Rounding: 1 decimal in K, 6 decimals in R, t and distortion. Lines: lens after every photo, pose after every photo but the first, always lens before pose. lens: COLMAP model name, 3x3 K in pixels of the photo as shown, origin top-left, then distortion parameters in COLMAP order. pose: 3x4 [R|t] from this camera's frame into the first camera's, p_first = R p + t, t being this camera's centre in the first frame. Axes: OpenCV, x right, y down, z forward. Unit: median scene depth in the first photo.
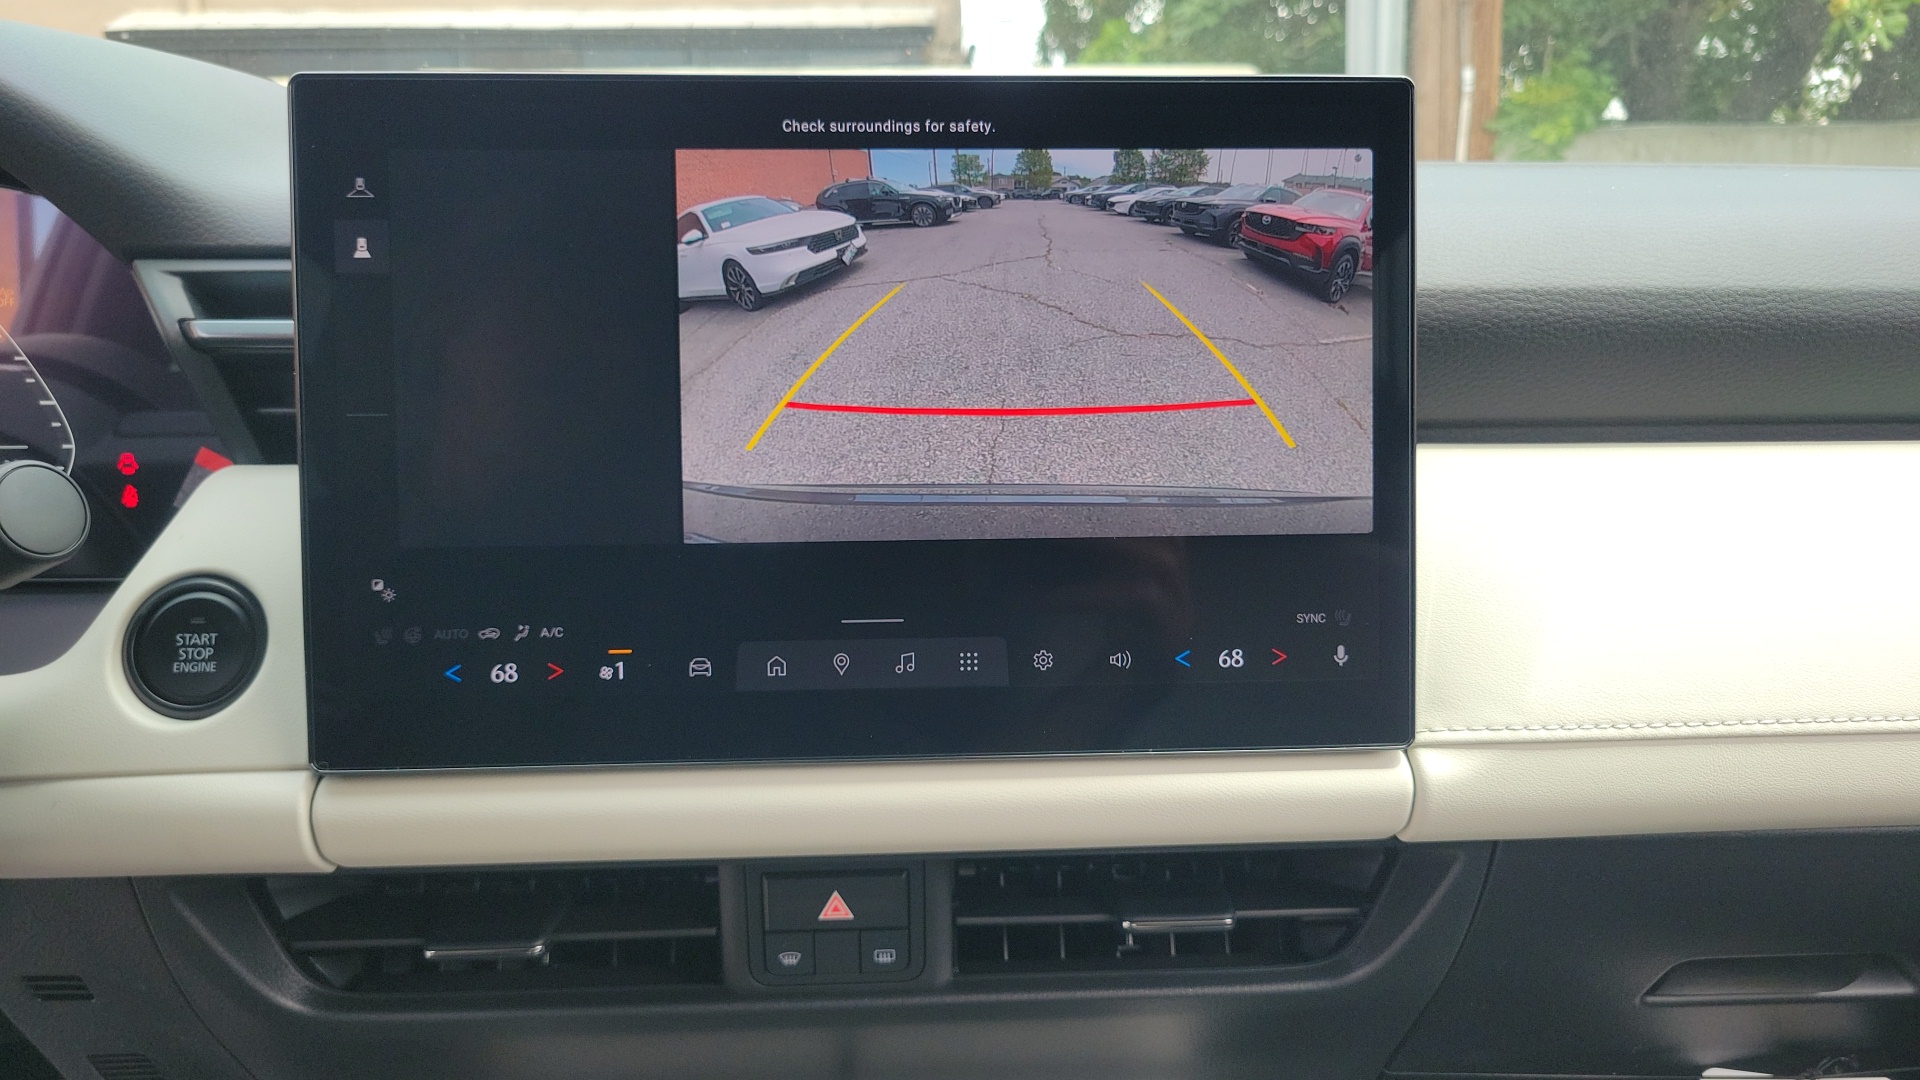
lens RADIAL K [[1491.5, 0, 960.0], [0, 1491.5, 540.0], [0, 0, 1]] dist [0.006760, -0.002796]
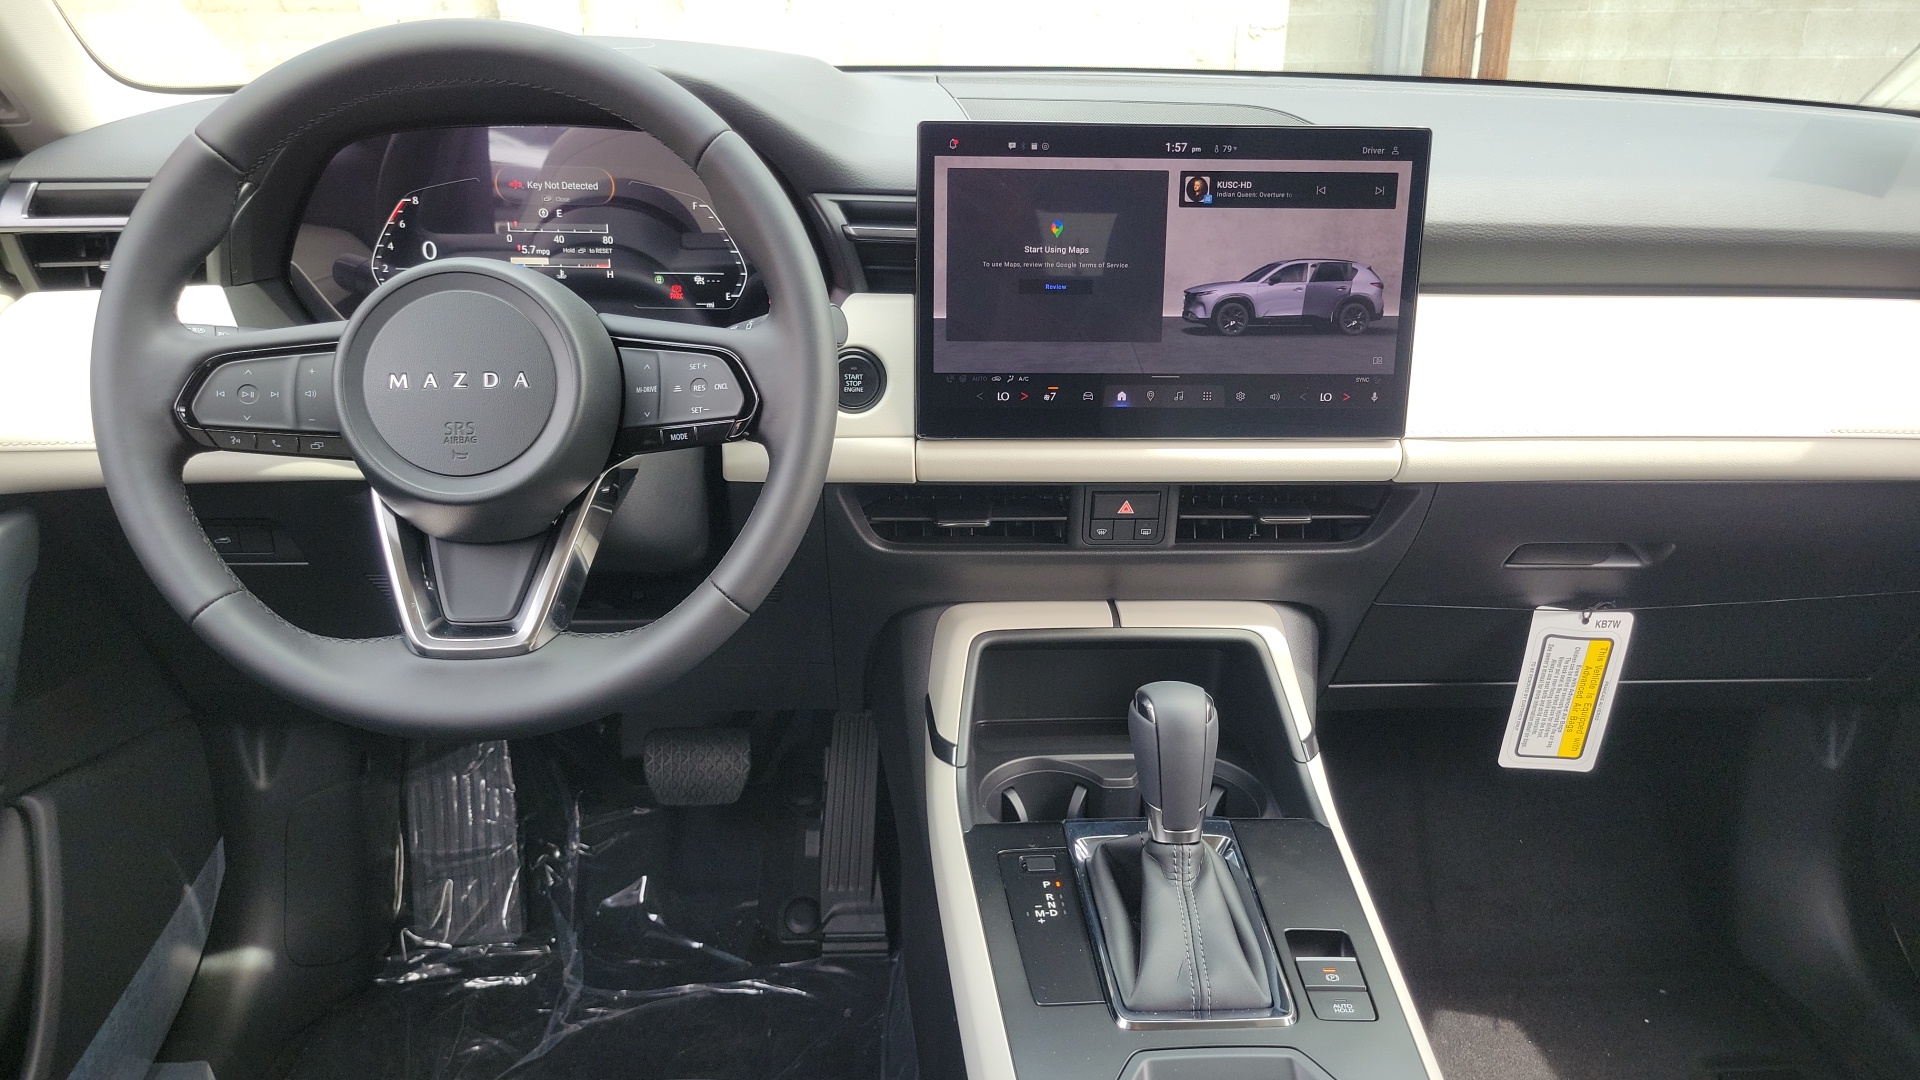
lens RADIAL K [[1439.4, 0, 975.6], [0, 1439.4, 538.5], [0, 0, 1]] dist [0.036680, -0.028519]
pose [[0.999662, 0.023383, 0.011393, -0.336359], [-0.025215, 0.978676, 0.203857, -0.131089], [-0.006383, -0.204075, 0.978934, -1.072896]]
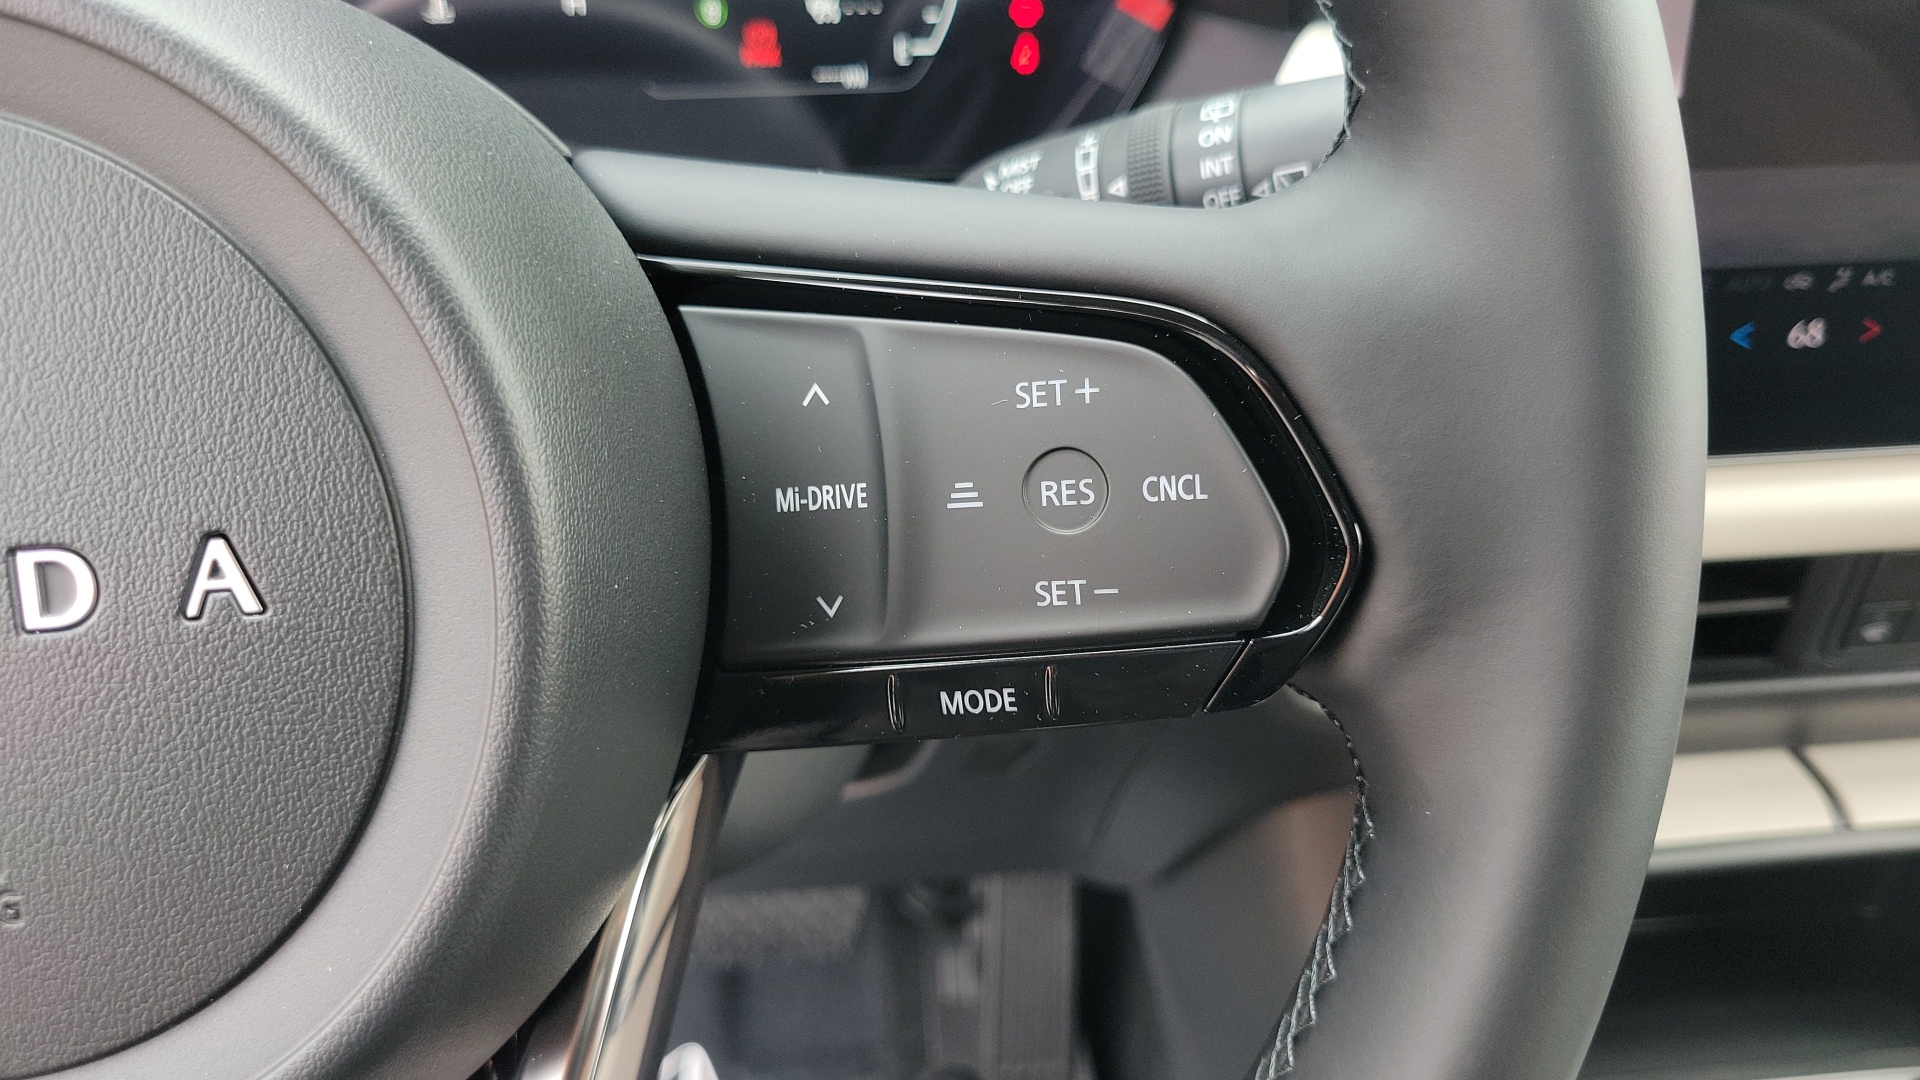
lens RADIAL K [[1521.0, 0, 960.0], [0, 1521.0, 540.0], [0, 0, 1]] dist [-0.006275, -0.005502]
pose [[0.999503, -0.021841, 0.022724, -0.684163], [0.012370, 0.934961, 0.354535, -0.079650], [-0.028990, -0.354077, 0.934767, 0.254575]]
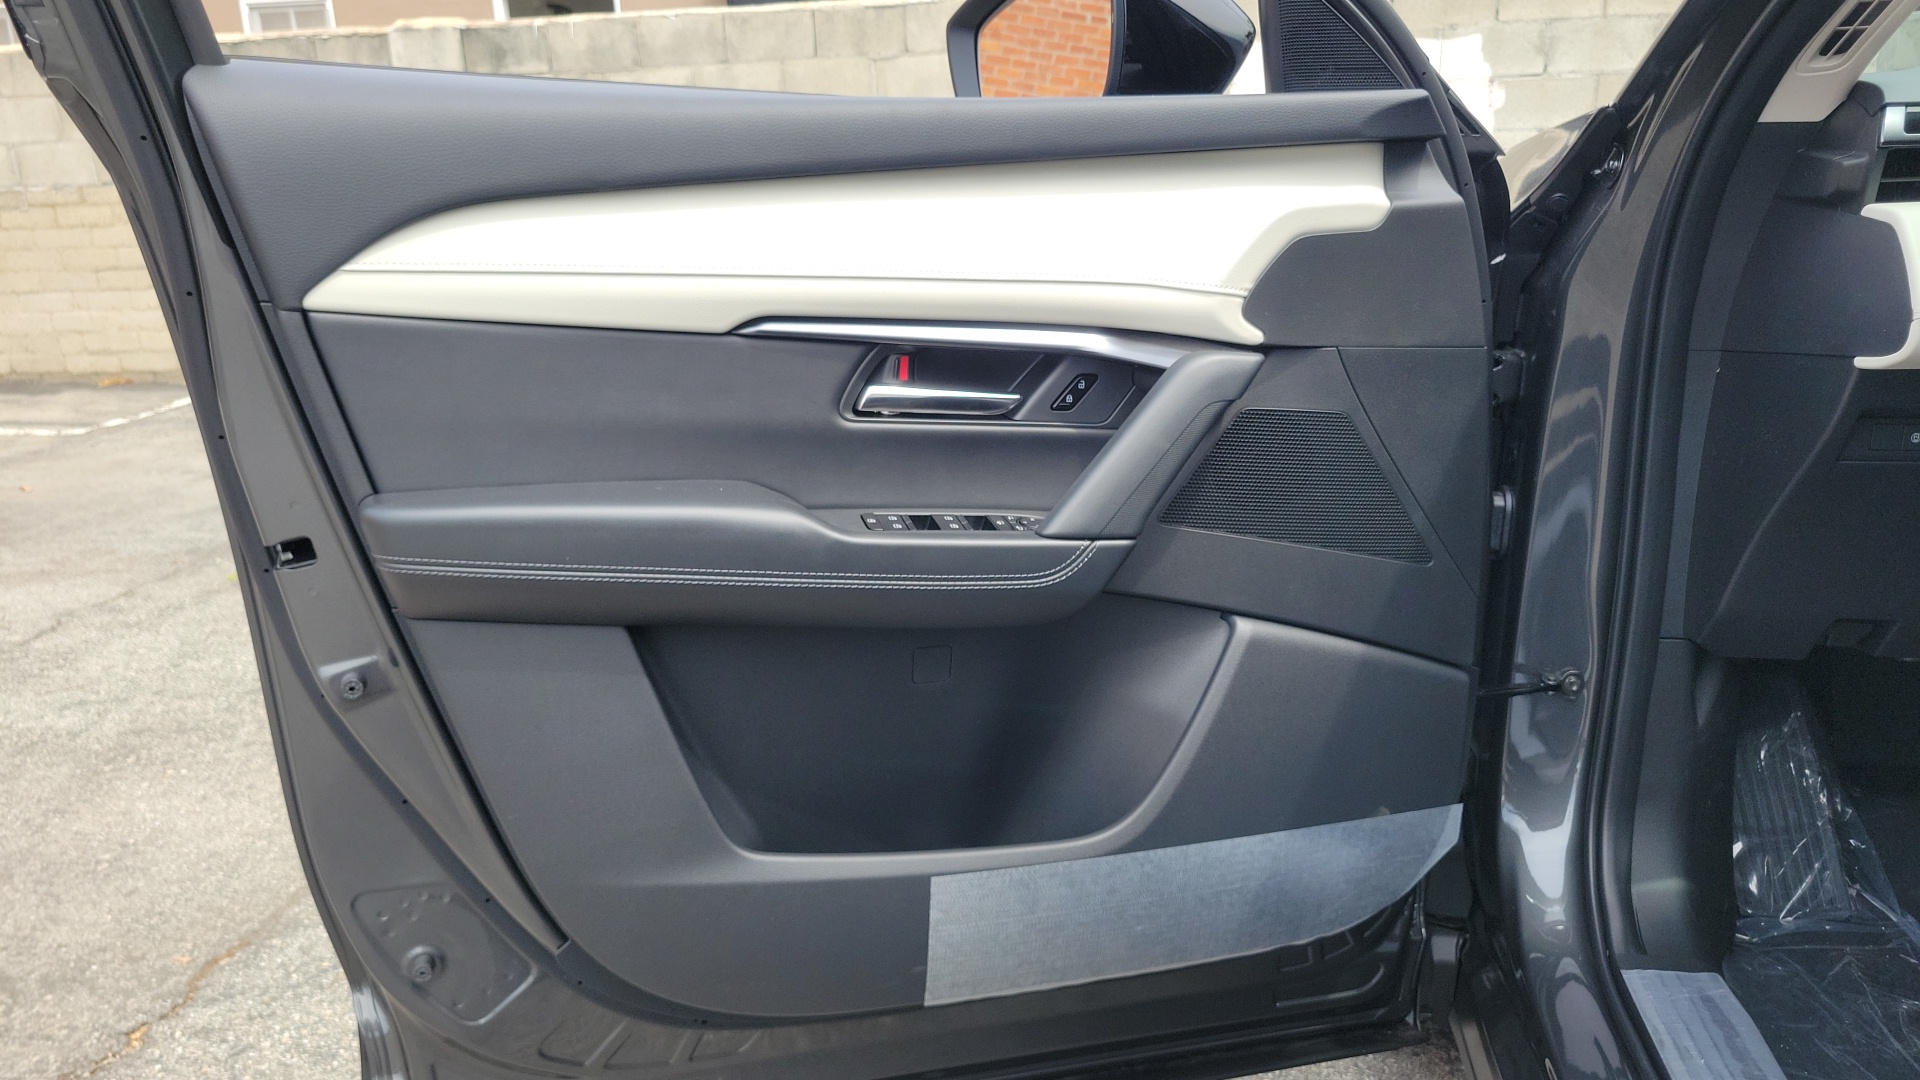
lens RADIAL K [[1469.3, 0, 949.9], [0, 1469.3, 531.8], [0, 0, 1]] dist [0.014848, -0.009476]
pose [[0.977172, 0.041301, -0.208398, -2.478515], [-0.027312, 0.997203, 0.069565, 0.356570], [0.210688, -0.062285, 0.975567, -1.606260]]
